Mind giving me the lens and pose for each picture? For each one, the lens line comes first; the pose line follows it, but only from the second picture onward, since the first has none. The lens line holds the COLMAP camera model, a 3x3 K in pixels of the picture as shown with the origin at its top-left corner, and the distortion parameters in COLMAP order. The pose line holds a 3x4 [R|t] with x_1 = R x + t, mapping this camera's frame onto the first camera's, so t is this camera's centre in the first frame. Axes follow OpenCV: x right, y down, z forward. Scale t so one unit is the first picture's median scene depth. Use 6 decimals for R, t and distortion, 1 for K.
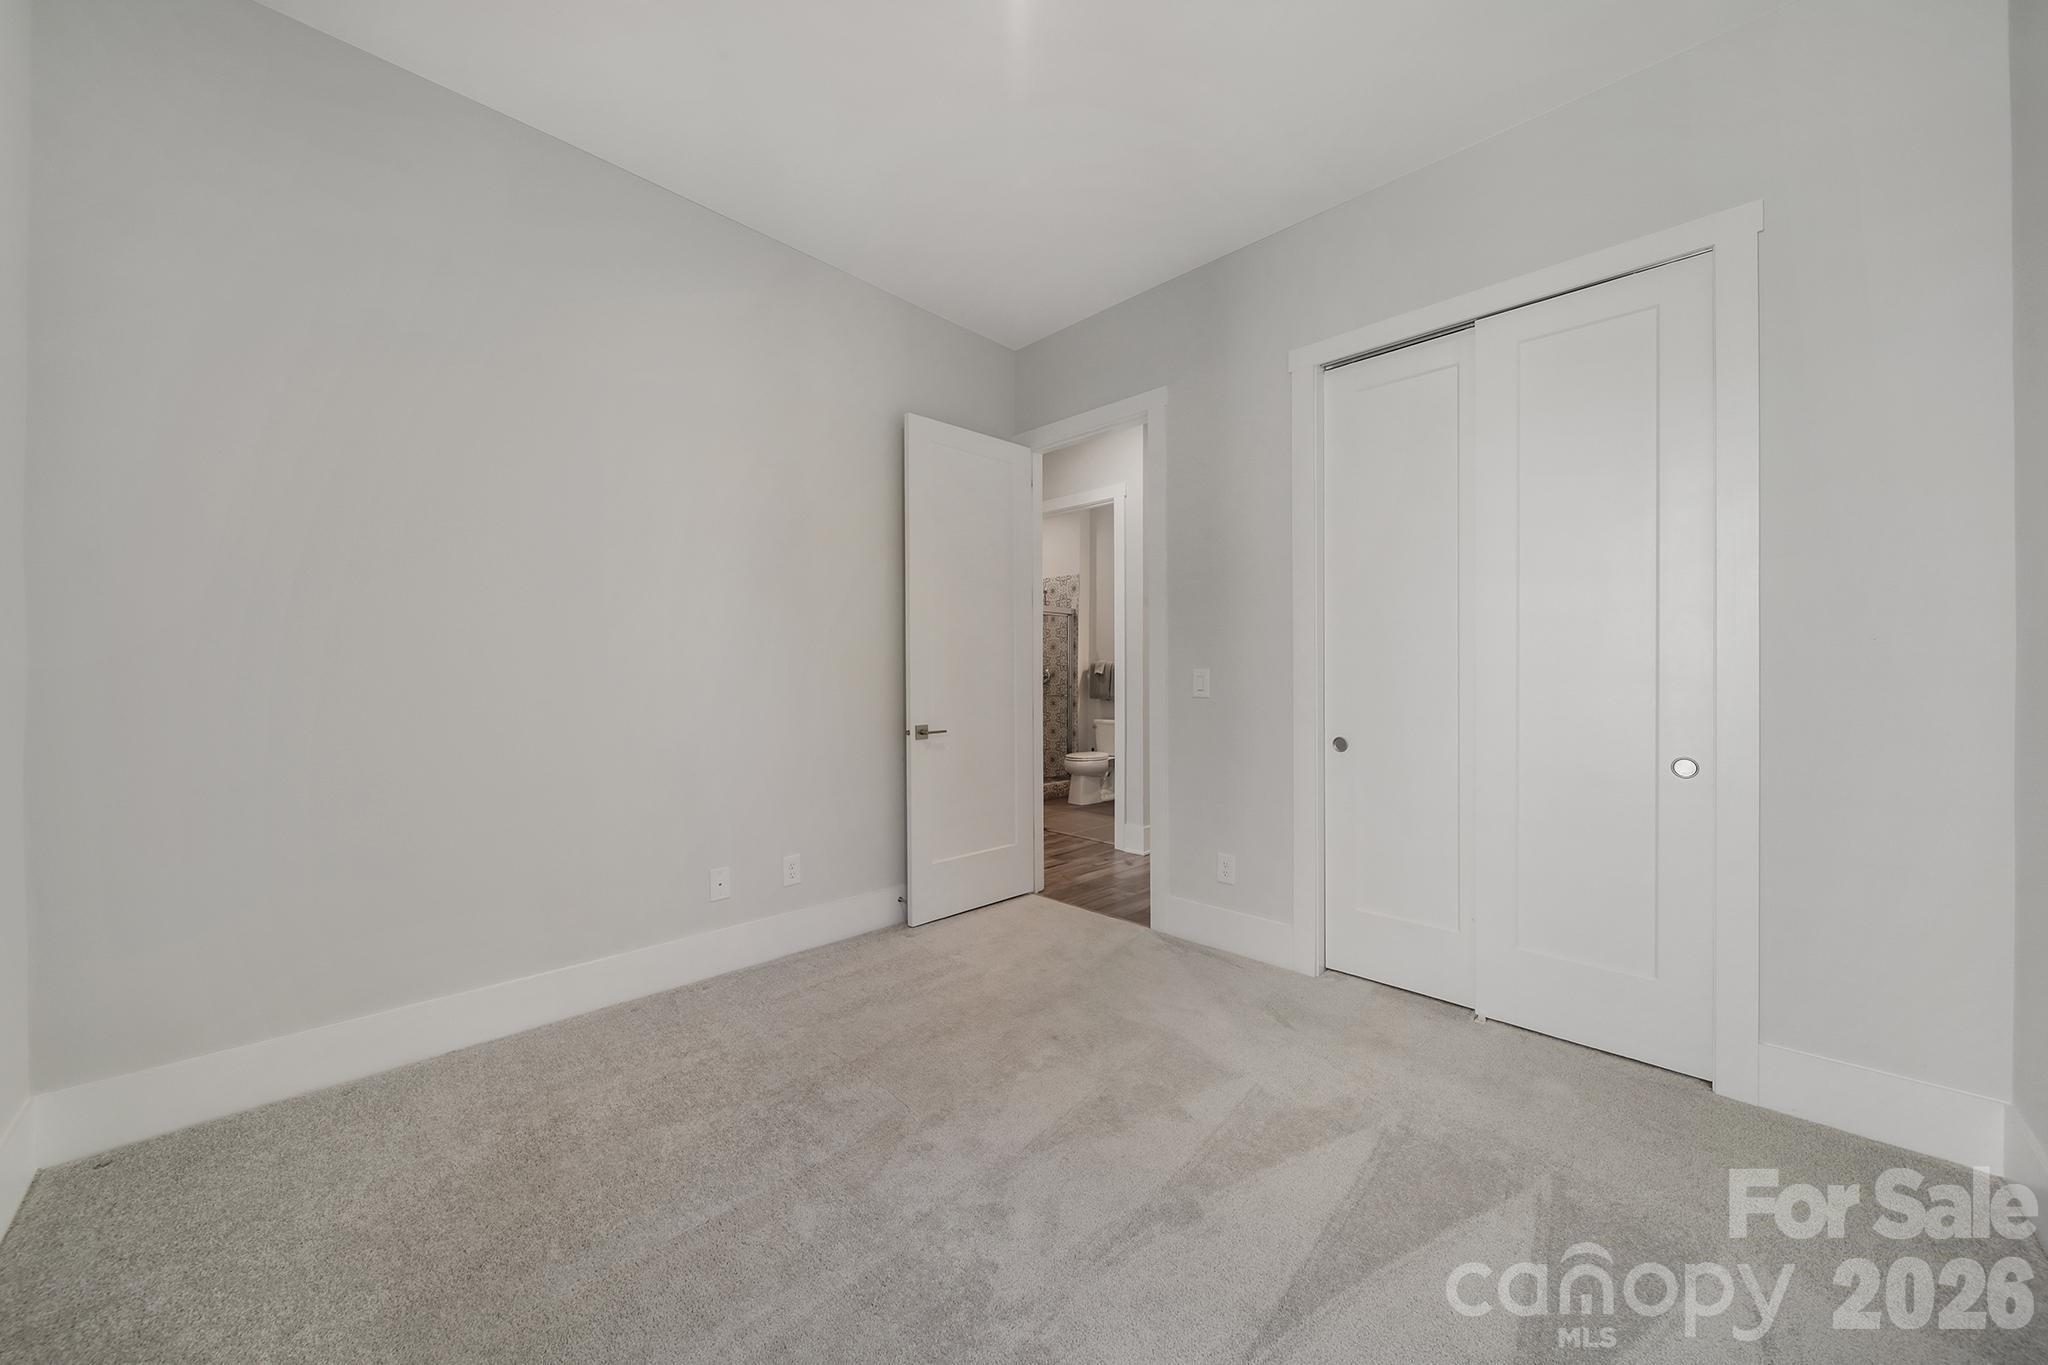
lens RADIAL K [[717.7, 0, 1034.8], [0, 717.7, 678.2], [0, 0, 1]] dist [0.001806, -0.001908]
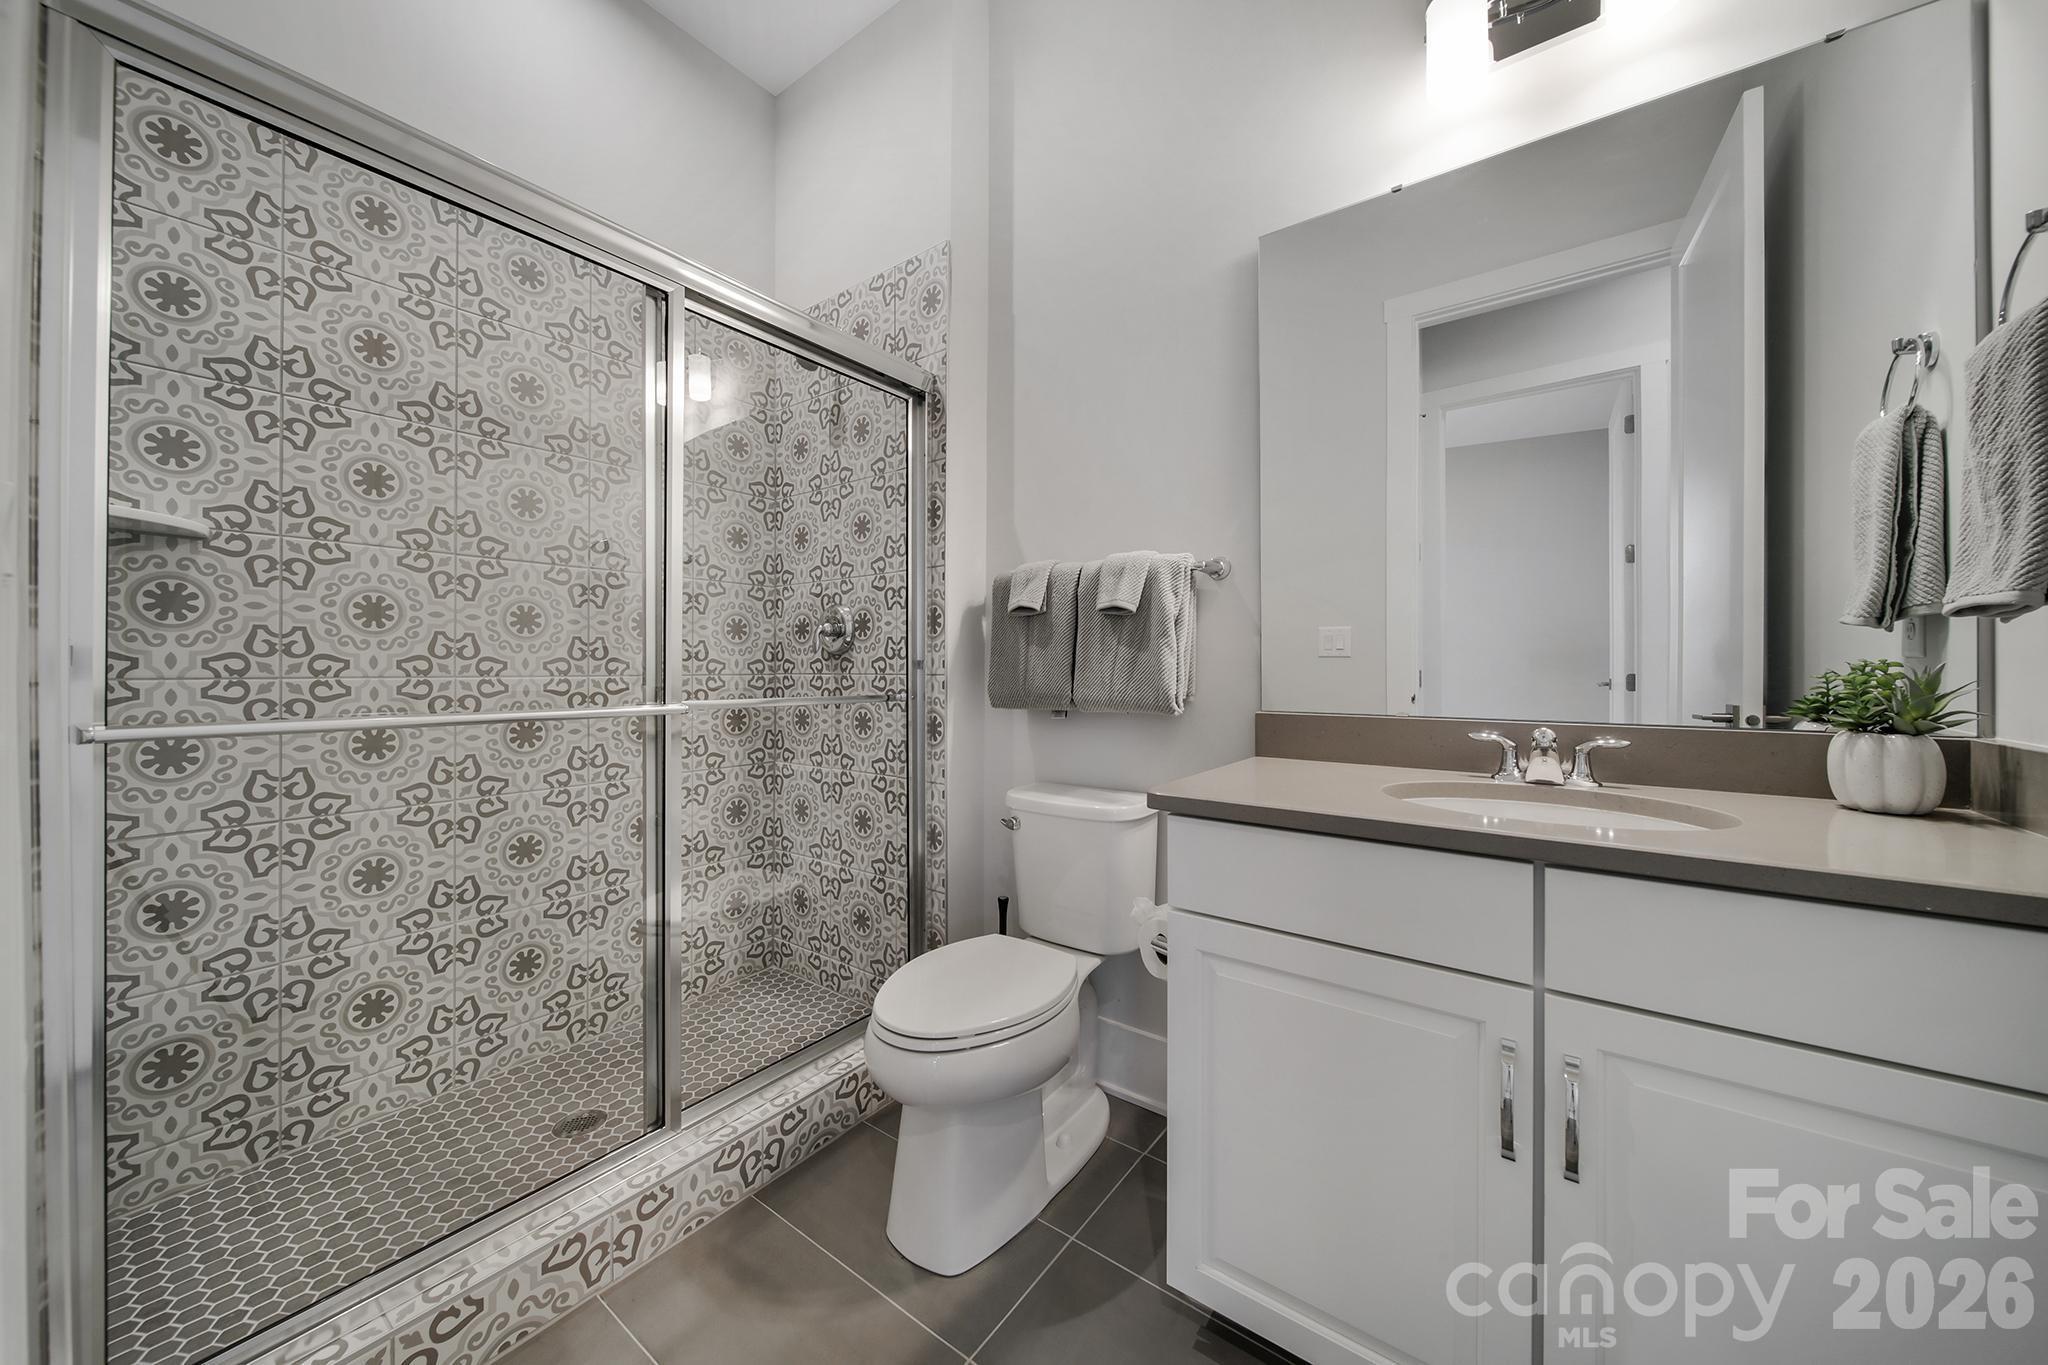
lens RADIAL K [[717.7, 0, 1019.2], [0, 717.7, 680.9], [0, 0, 1]] dist [0.001806, -0.001908]
pose [[0.990307, -0.002579, 0.138868, 0.049190], [0.001877, 0.999985, 0.005186, 0.016859], [-0.138880, -0.004875, 0.990297, 0.720905]]
